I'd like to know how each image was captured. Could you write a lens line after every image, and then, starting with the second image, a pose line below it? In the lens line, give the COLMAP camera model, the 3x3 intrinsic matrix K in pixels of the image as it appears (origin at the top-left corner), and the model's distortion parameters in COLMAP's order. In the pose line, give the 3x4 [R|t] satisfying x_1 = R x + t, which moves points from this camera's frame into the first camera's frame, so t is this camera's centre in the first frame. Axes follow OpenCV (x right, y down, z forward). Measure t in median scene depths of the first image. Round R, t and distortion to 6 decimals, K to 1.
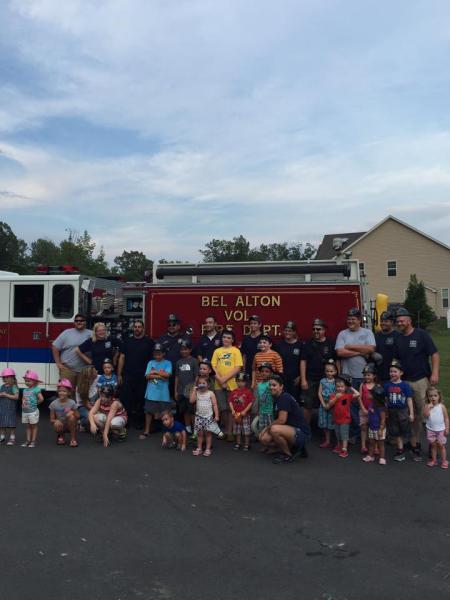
lens RADIAL K [[558.3, 0, 228.6], [0, 558.3, 301.2], [0, 0, 1]] dist [0.050797, 0.000000]
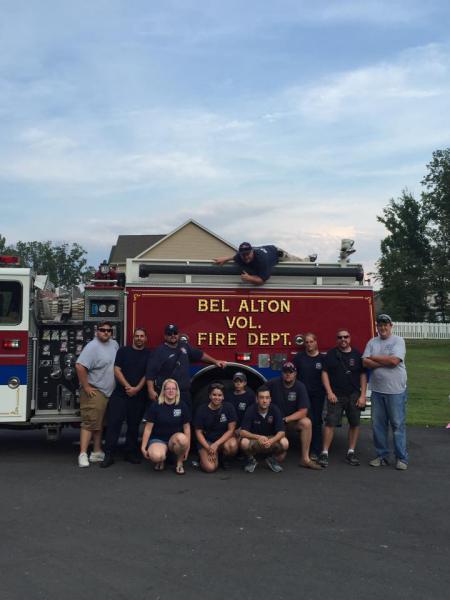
lens RADIAL K [[613.2, 0, 221.3], [0, 613.2, 314.2], [0, 0, 1]] dist [0.077149, 0.000000]
pose [[0.930786, 0.009870, 0.365433, -0.332129], [-0.013115, 0.999894, 0.006399, 0.006755], [-0.365330, -0.010749, 0.930816, 0.118234]]
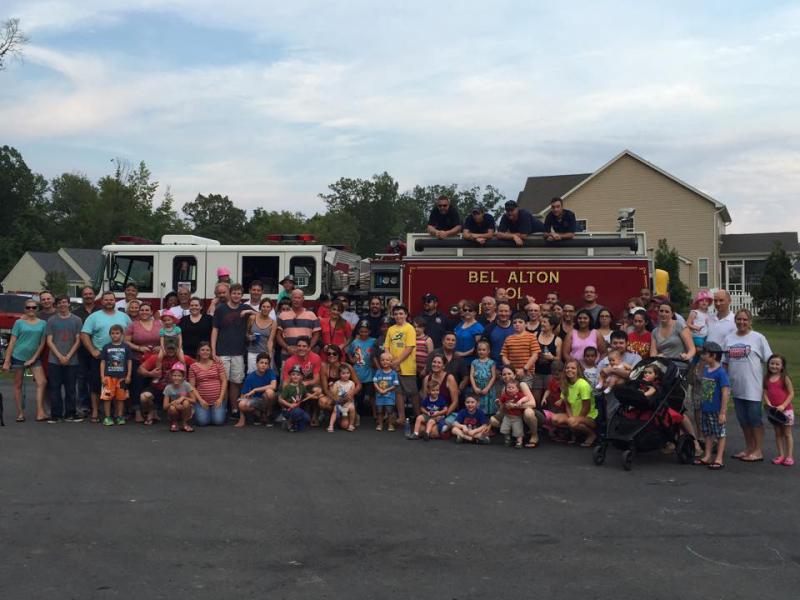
lens RADIAL K [[872.4, 0, 397.6], [0, 872.4, 300.4], [0, 0, 1]] dist [0.034065, 0.000000]
pose [[0.999274, 0.006452, 0.037542, -0.200207], [-0.007537, 0.999555, 0.028851, -0.001657], [-0.037339, -0.029113, 0.998878, -0.361458]]
